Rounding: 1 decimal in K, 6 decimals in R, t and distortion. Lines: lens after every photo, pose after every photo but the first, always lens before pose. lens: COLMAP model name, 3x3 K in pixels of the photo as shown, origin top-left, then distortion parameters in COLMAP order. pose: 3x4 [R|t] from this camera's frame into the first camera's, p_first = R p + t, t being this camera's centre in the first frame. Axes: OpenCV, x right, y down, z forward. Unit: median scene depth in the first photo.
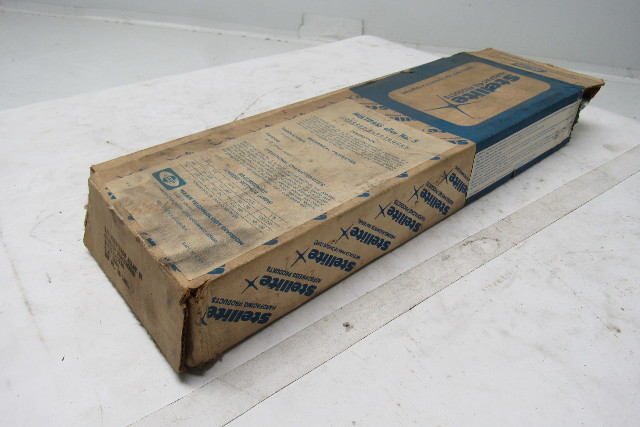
lens RADIAL K [[455.9, 0, 320.6], [0, 455.9, 212.9], [0, 0, 1]] dist [-0.022071, -0.016275]
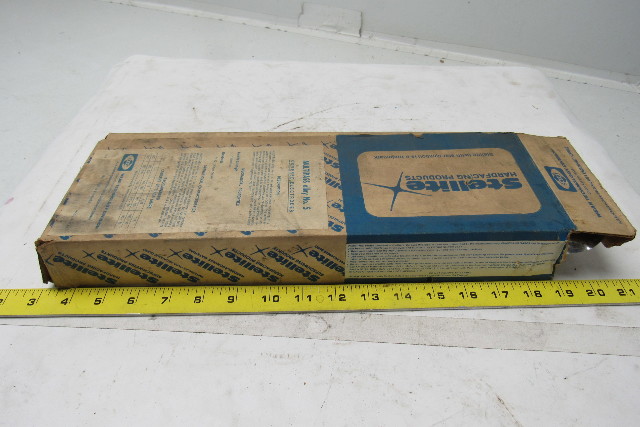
lens RADIAL K [[455.9, 0, 320.9], [0, 455.9, 214.6], [0, 0, 1]] dist [-0.022071, -0.016275]
pose [[0.782236, 0.419084, -0.460951, 0.699833], [-0.366821, 0.907889, 0.202931, -0.355777], [0.503537, 0.010346, 0.863912, 0.072017]]
